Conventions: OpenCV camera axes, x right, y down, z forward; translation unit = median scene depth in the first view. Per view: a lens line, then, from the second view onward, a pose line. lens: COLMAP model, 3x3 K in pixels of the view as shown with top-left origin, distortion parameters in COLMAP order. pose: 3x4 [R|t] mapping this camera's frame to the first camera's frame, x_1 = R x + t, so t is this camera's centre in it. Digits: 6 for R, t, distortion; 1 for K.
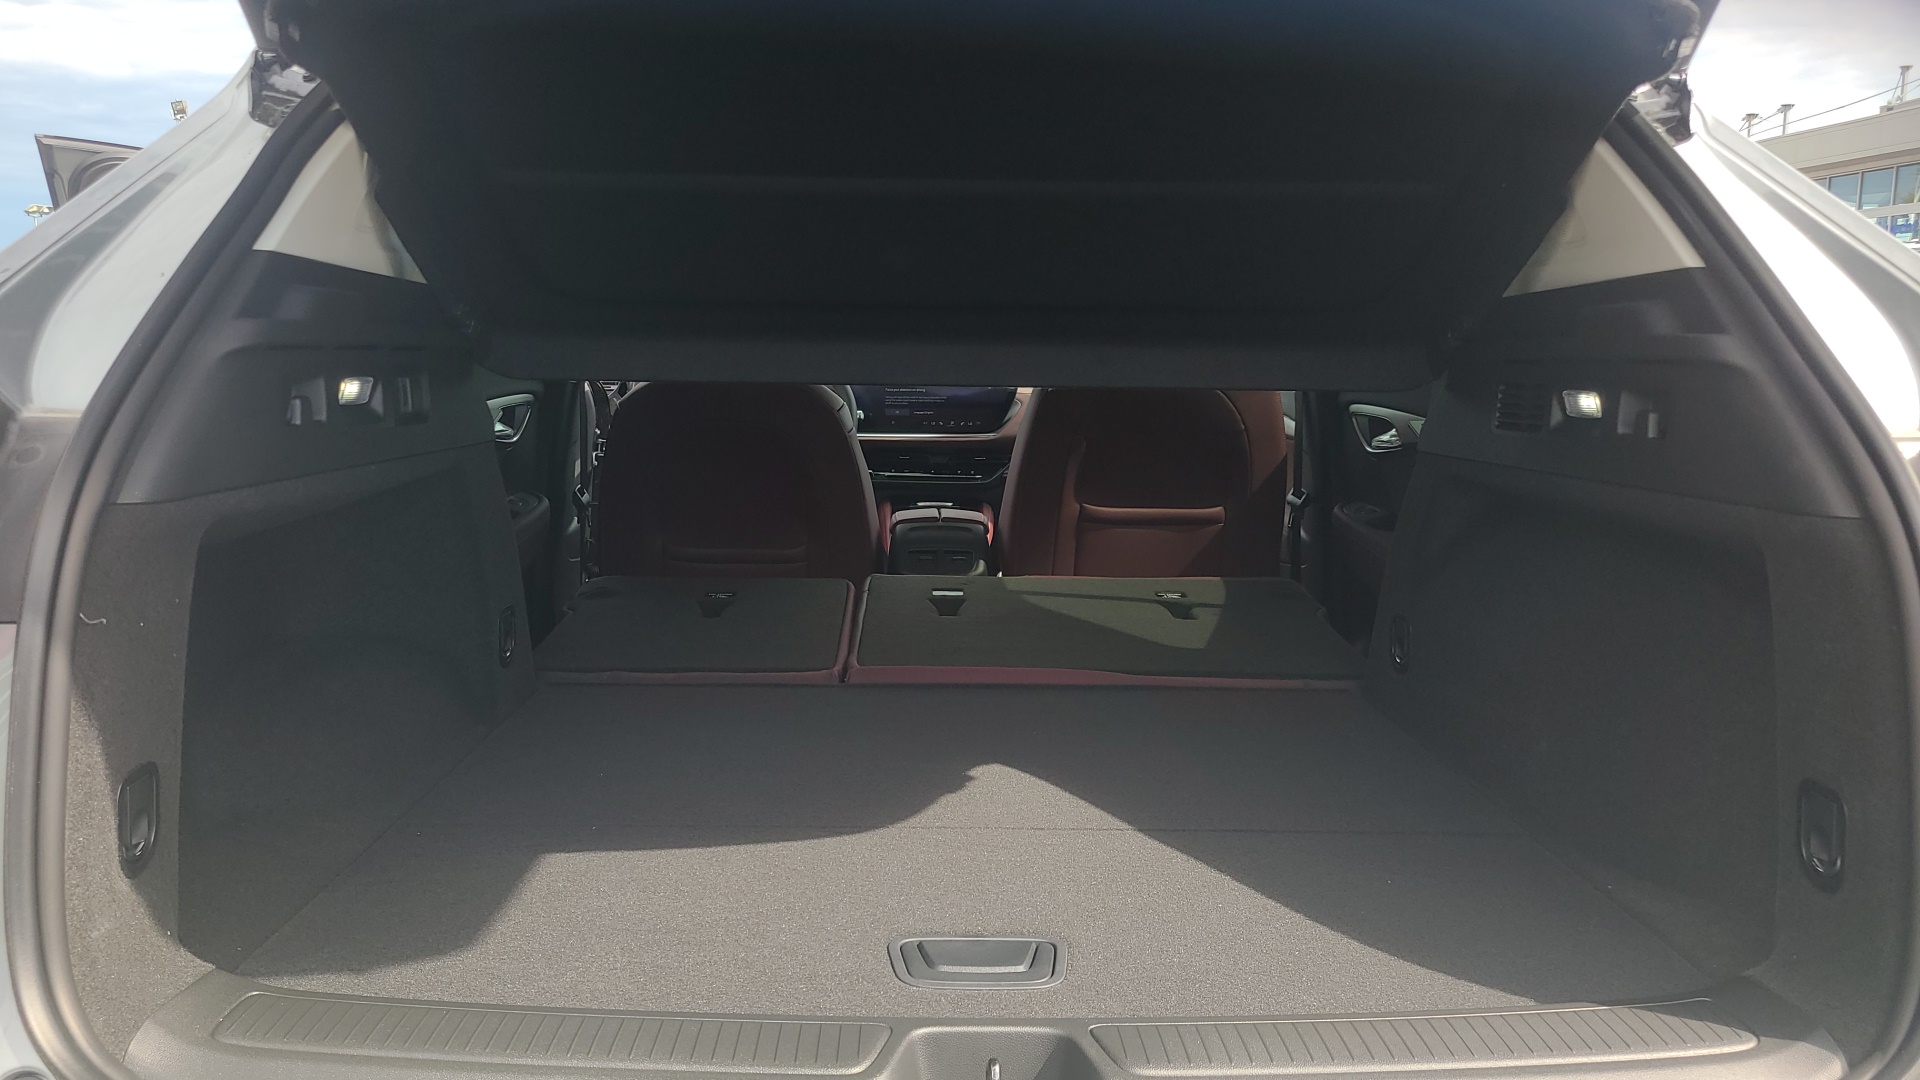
lens RADIAL K [[1454.0, 0, 954.5], [0, 1454.0, 515.9], [0, 0, 1]] dist [0.028027, -0.000191]
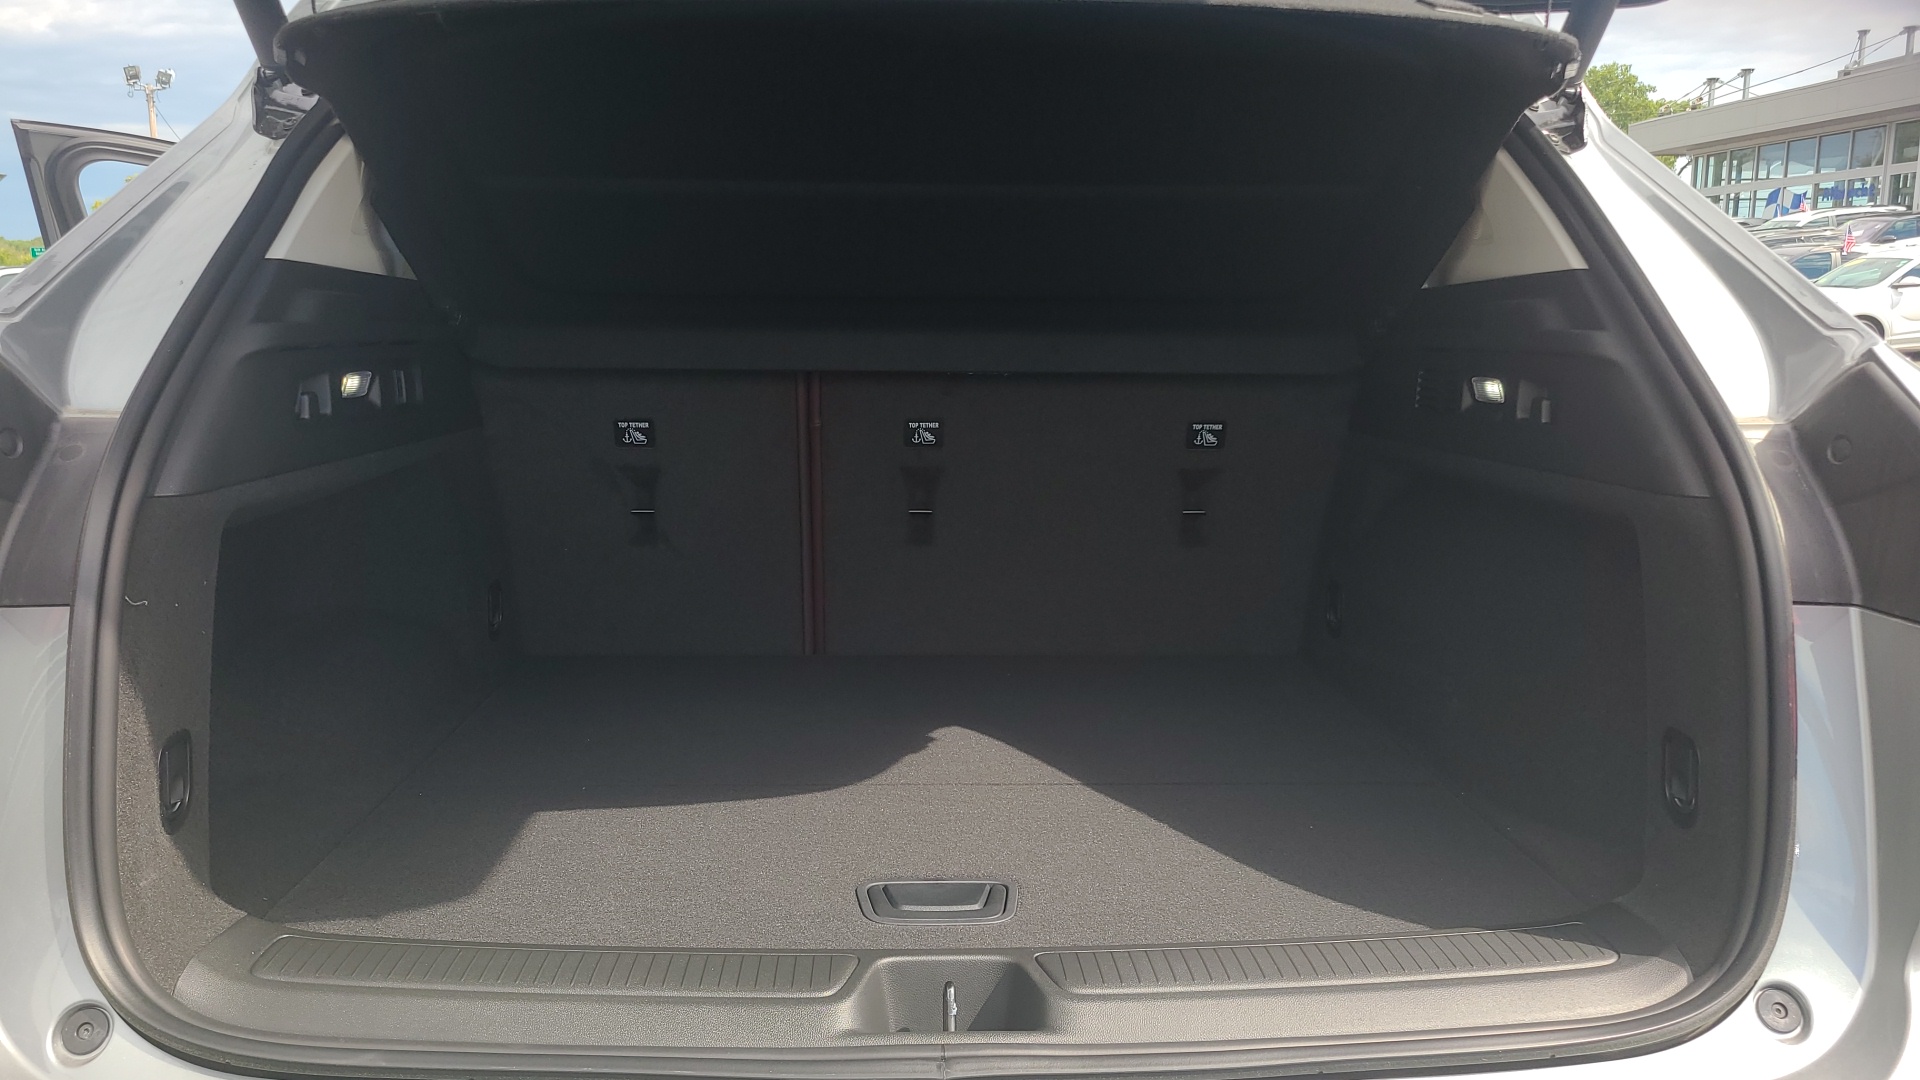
lens RADIAL K [[1458.8, 0, 942.9], [0, 1458.8, 506.0], [0, 0, 1]] dist [0.028230, -0.001849]
pose [[0.999888, -0.008457, 0.012379, 0.009588], [0.008263, 0.999844, 0.015640, -0.013204], [-0.012510, -0.015536, 0.999801, -0.112510]]
